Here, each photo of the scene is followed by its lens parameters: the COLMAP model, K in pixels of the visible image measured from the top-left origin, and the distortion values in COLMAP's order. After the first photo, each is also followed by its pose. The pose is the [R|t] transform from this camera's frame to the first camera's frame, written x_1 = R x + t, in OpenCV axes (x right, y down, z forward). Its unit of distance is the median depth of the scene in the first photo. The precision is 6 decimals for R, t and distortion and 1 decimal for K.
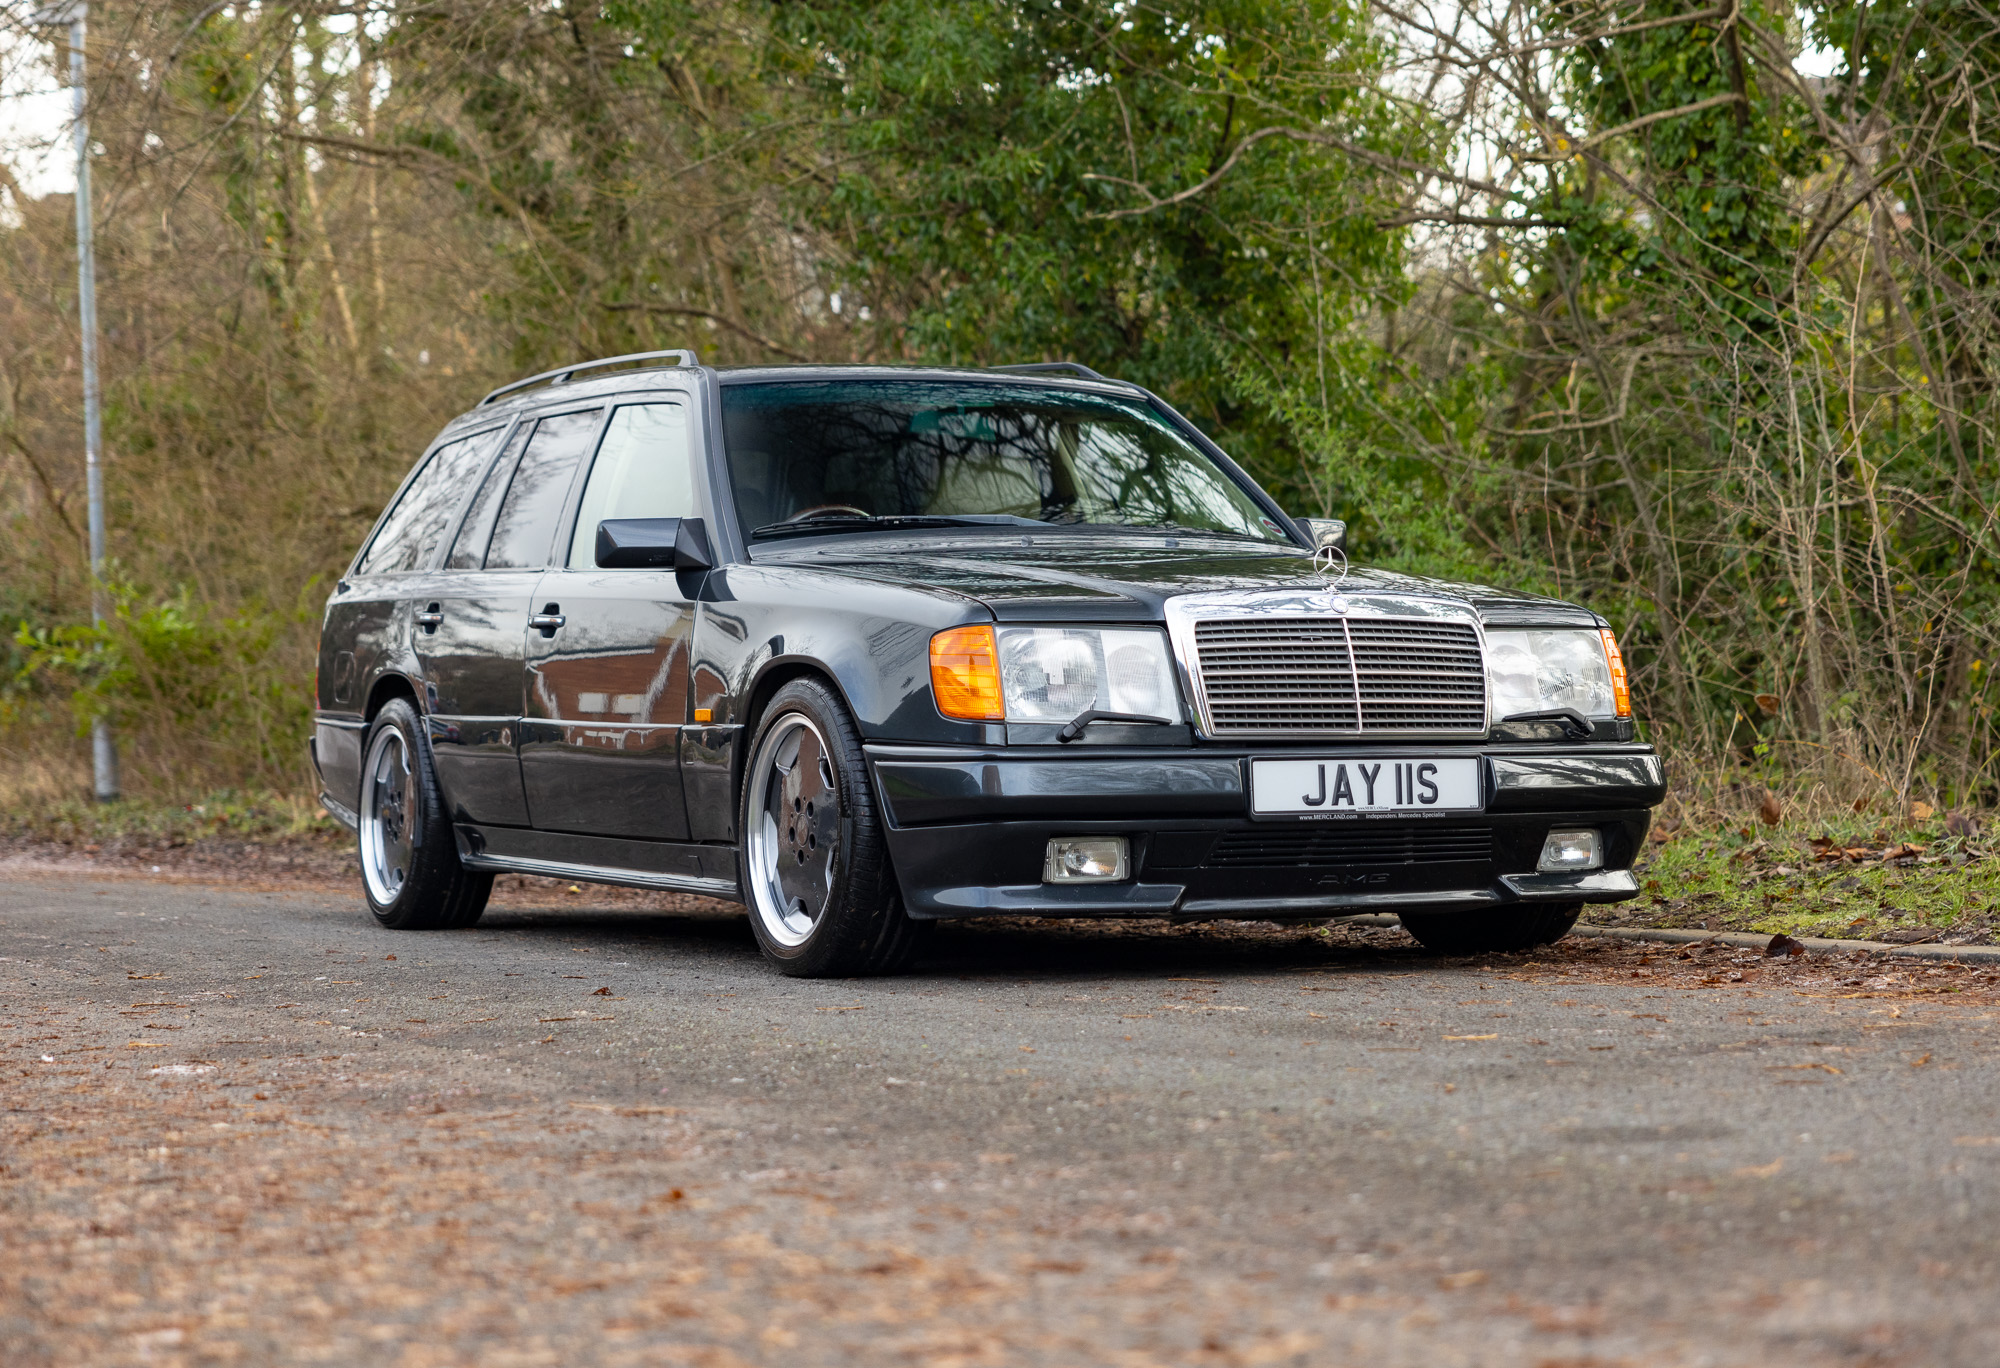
lens RADIAL K [[4103.6, 0, 994.8], [0, 4103.6, 684.1], [0, 0, 1]] dist [-0.113259, 0.000000]
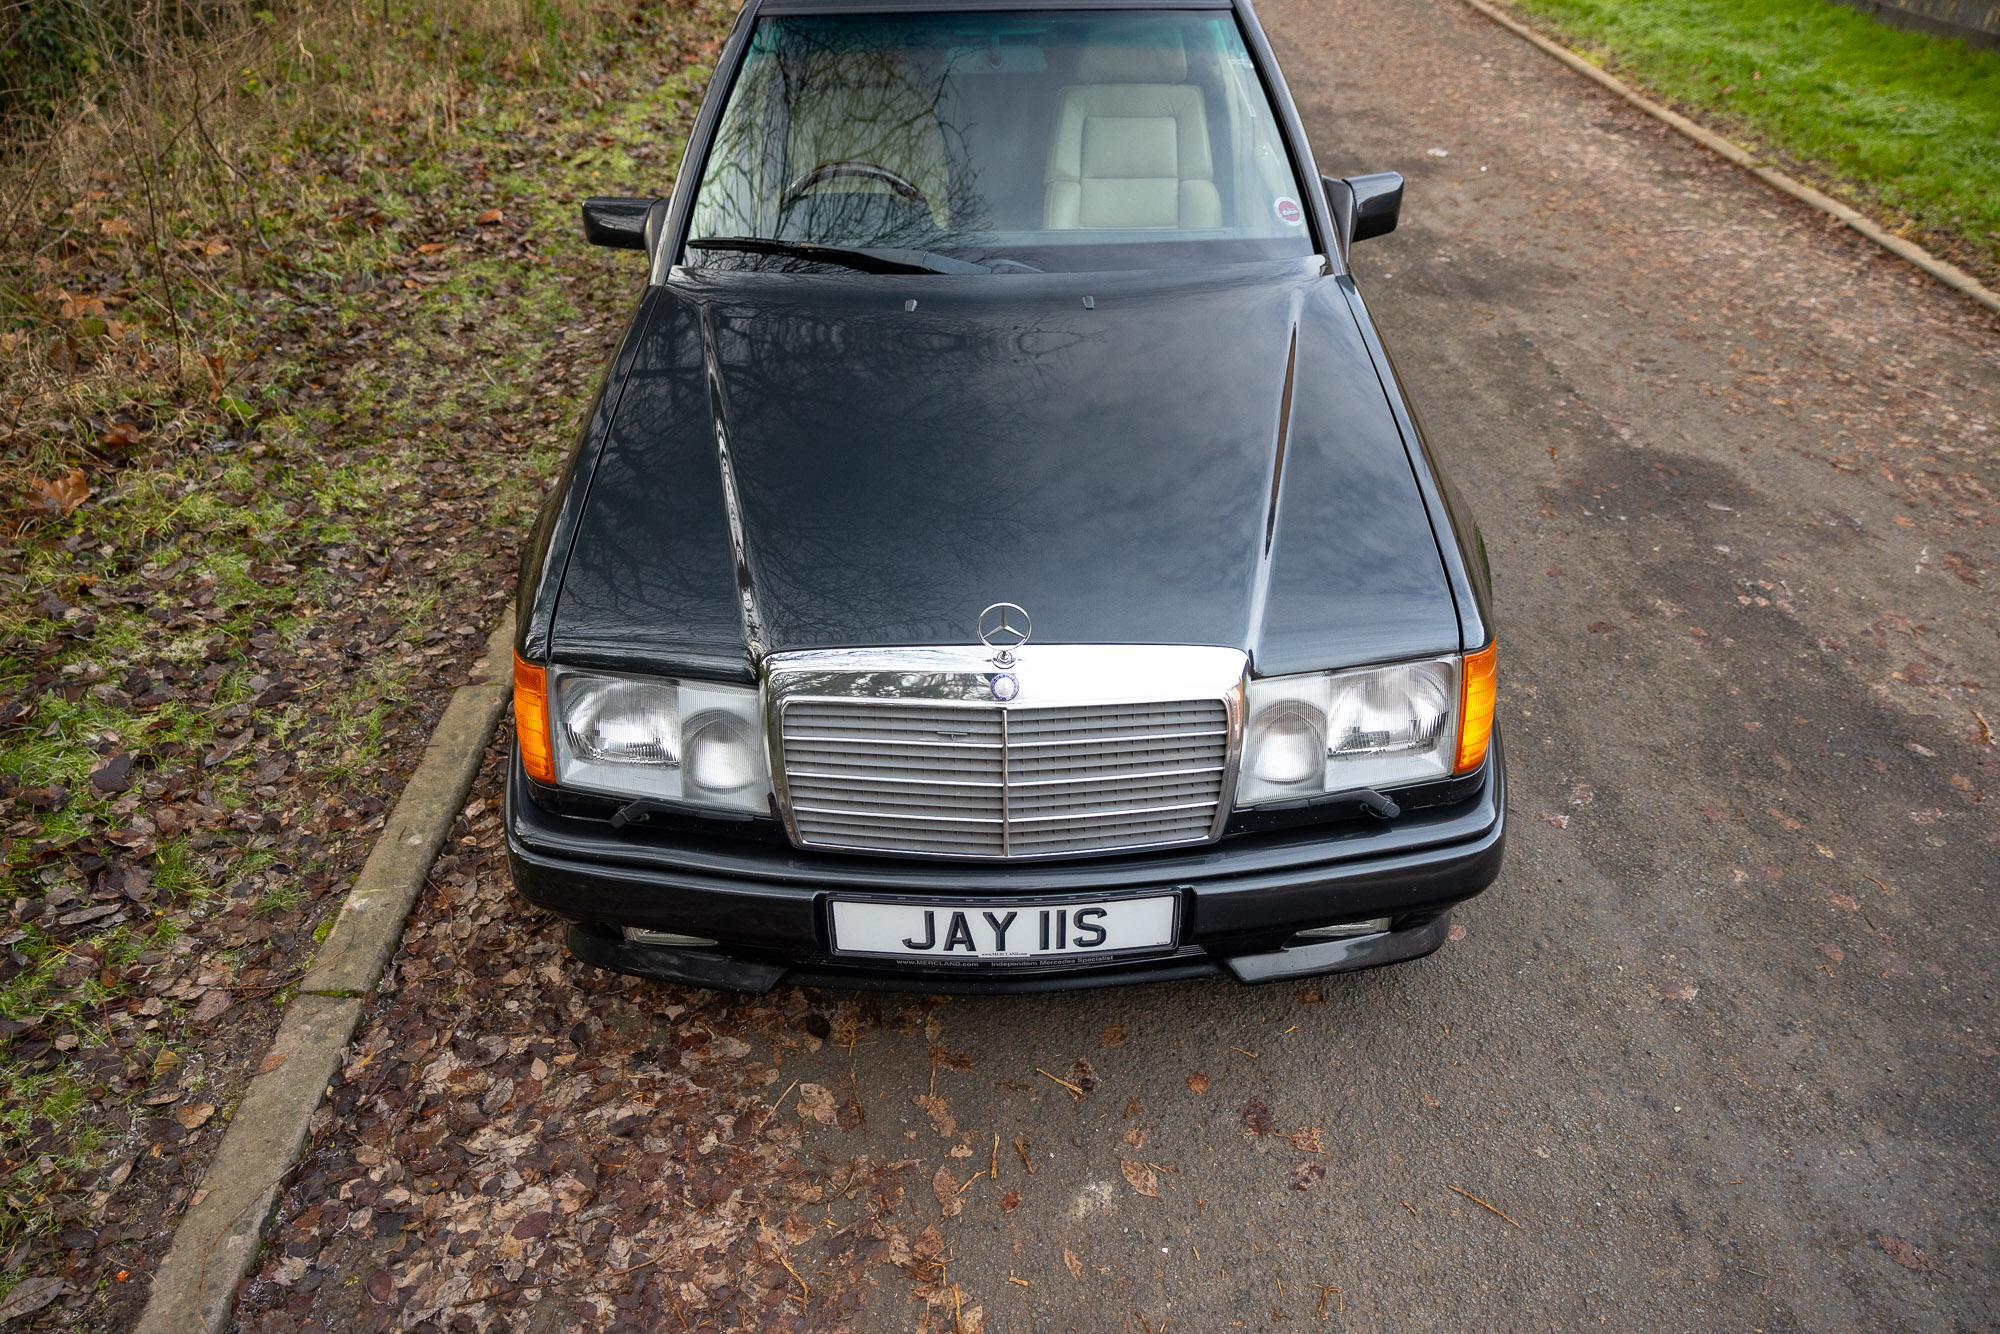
lens RADIAL K [[1350.9, 0, 986.4], [0, 1350.9, 661.5], [0, 0, 1]] dist [-0.002071, -0.001700]
pose [[0.903125, 0.245758, -0.352090, 0.162958], [0.016568, 0.799446, 0.600510, -0.165114], [0.429057, -0.548169, 0.717928, 0.830016]]
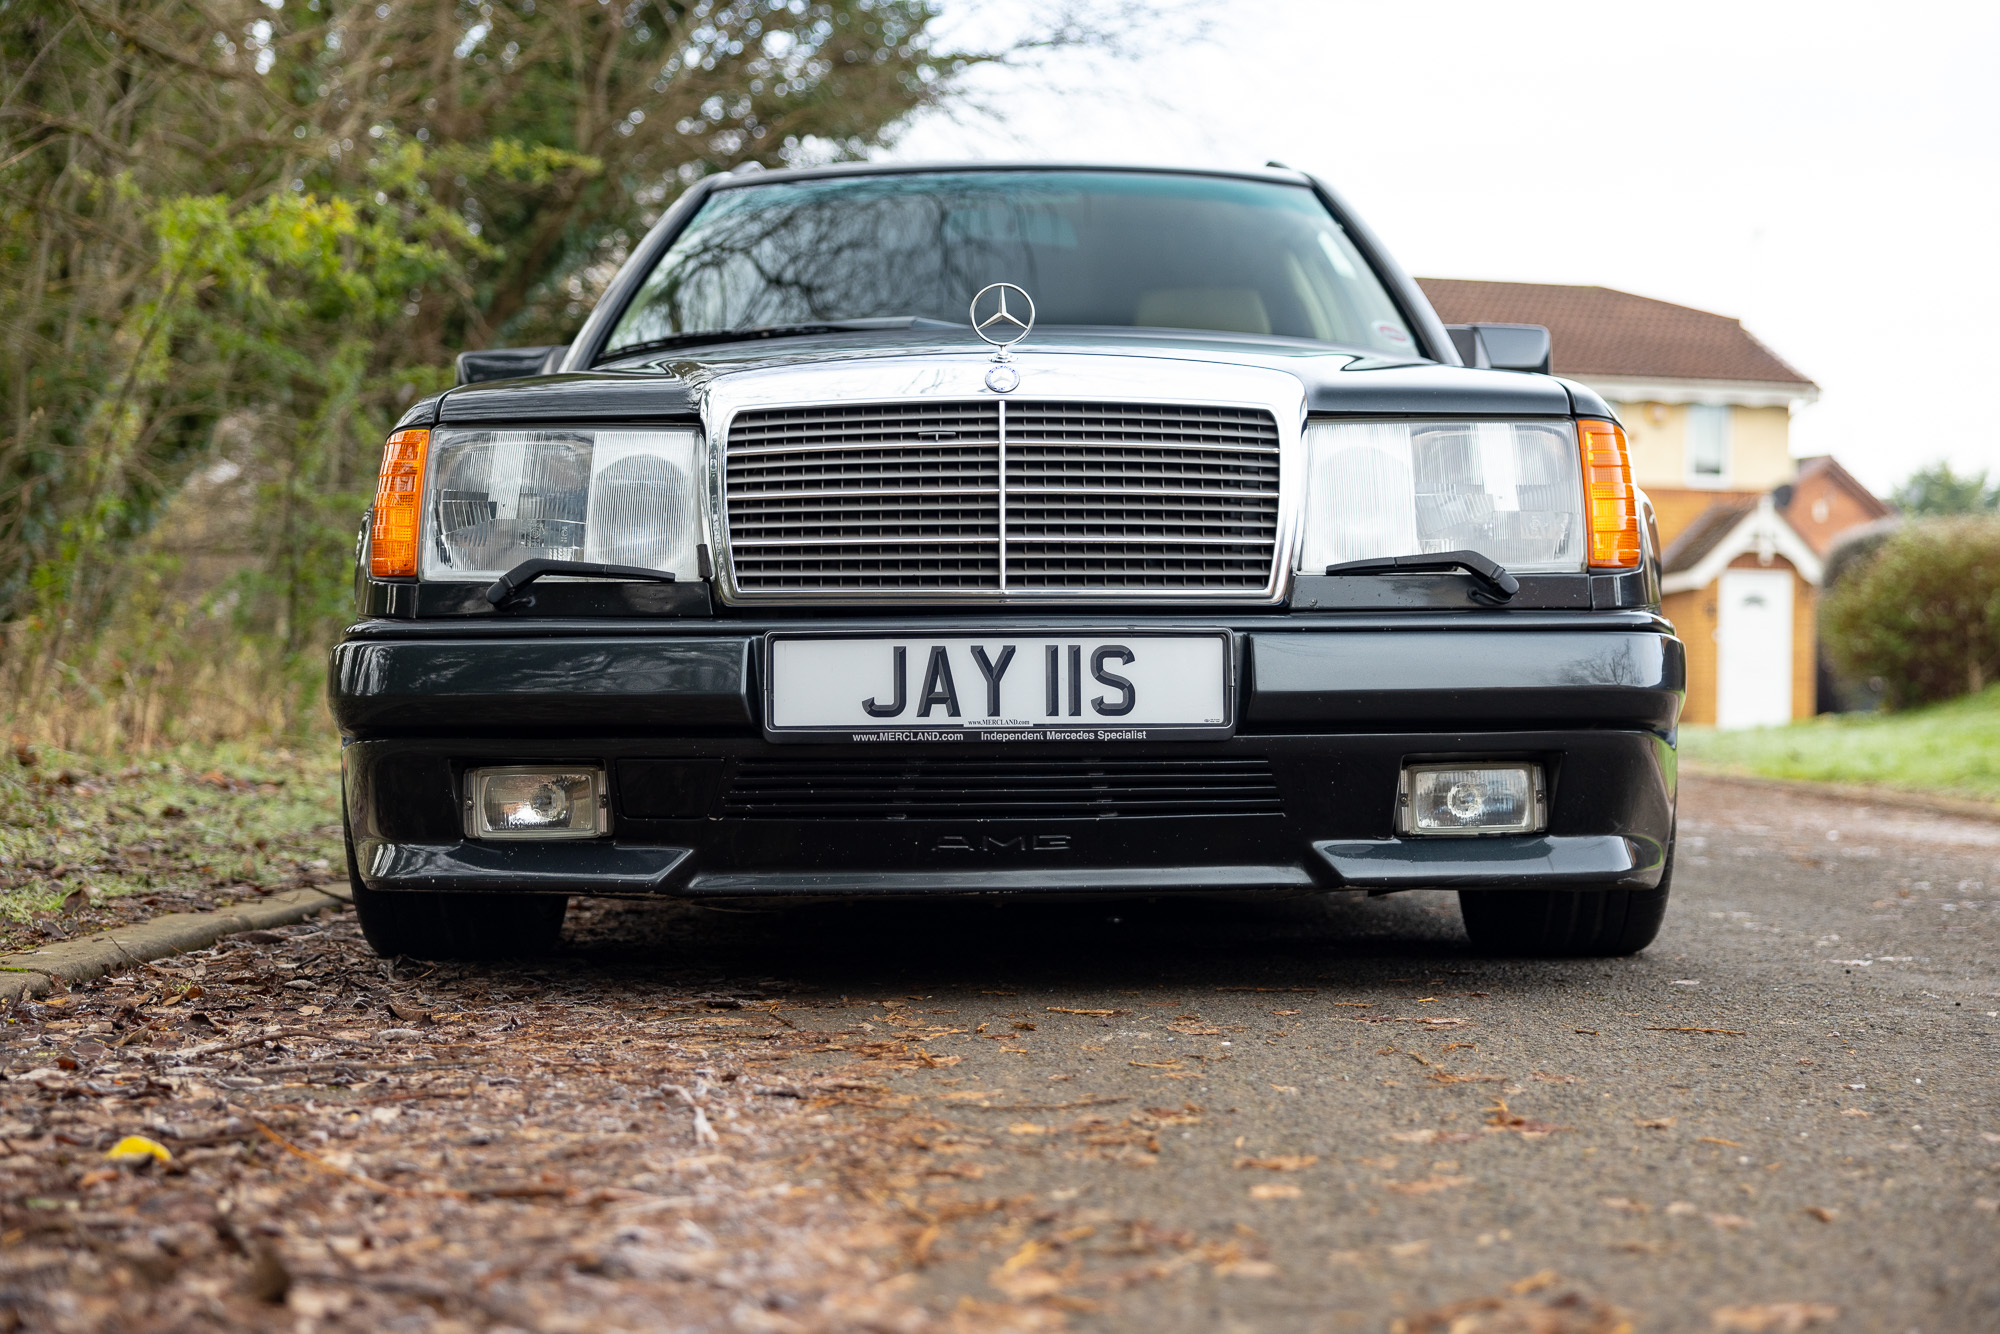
lens RADIAL K [[3007.7, 0, 988.5], [0, 3007.7, 675.6], [0, 0, 1]] dist [0.017487, 0.000000]
pose [[0.897770, -0.004183, -0.440445, 0.272749], [0.005588, 0.999983, 0.001894, 0.022510], [0.440429, -0.004162, 0.897778, 0.608225]]
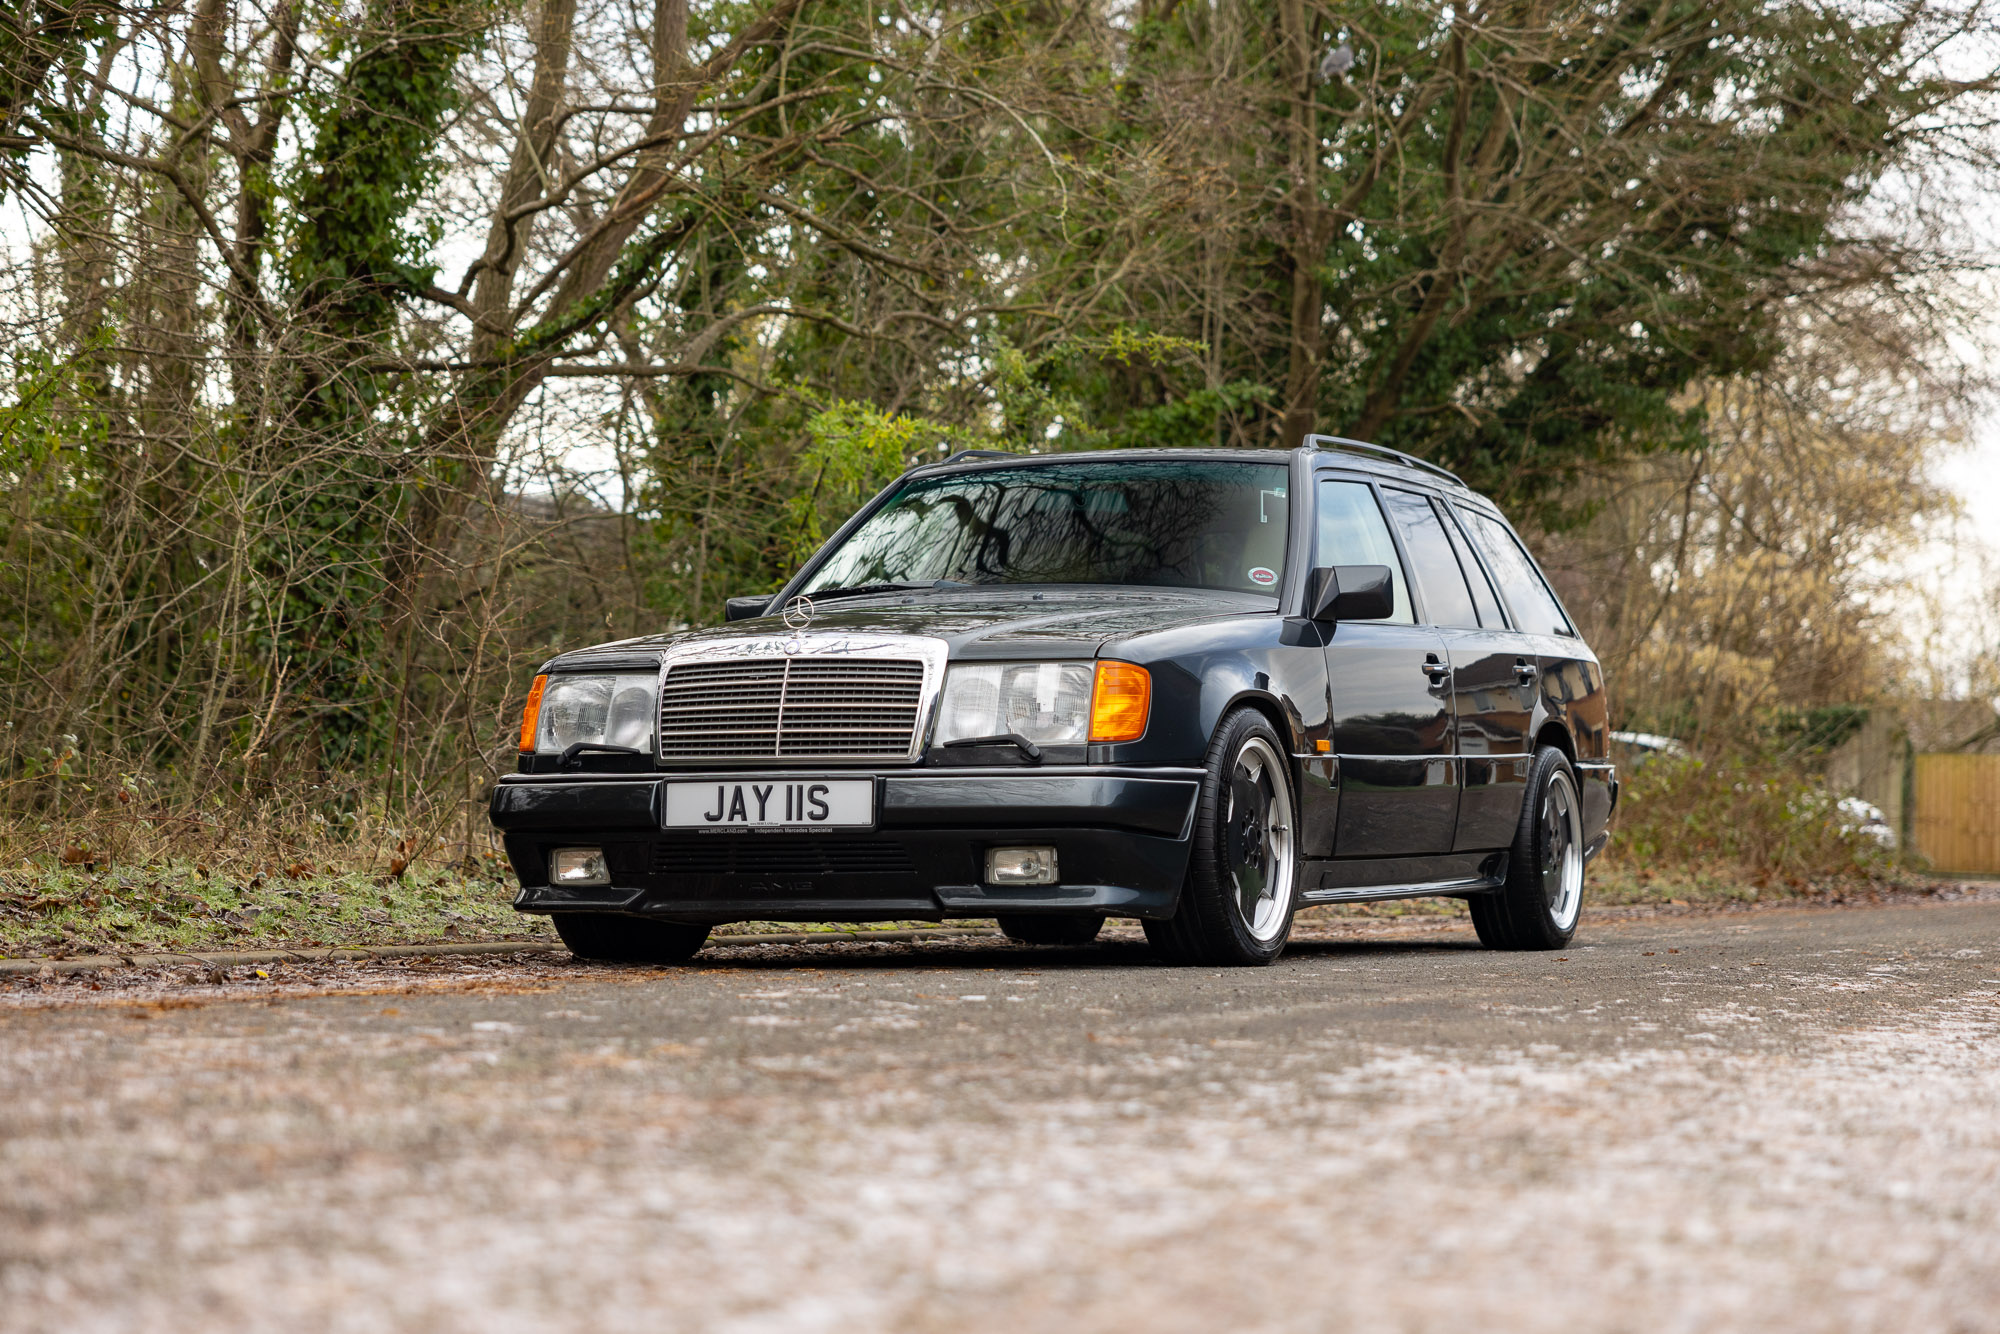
lens RADIAL K [[3877.0, 0, 986.3], [0, 3877.0, 658.9], [0, 0, 1]] dist [0.412216, 0.000000]
pose [[0.673925, -0.030579, -0.738166, 0.924645], [0.011393, 0.999454, -0.031001, 0.018208], [0.738712, 0.012483, 0.673906, 0.304716]]
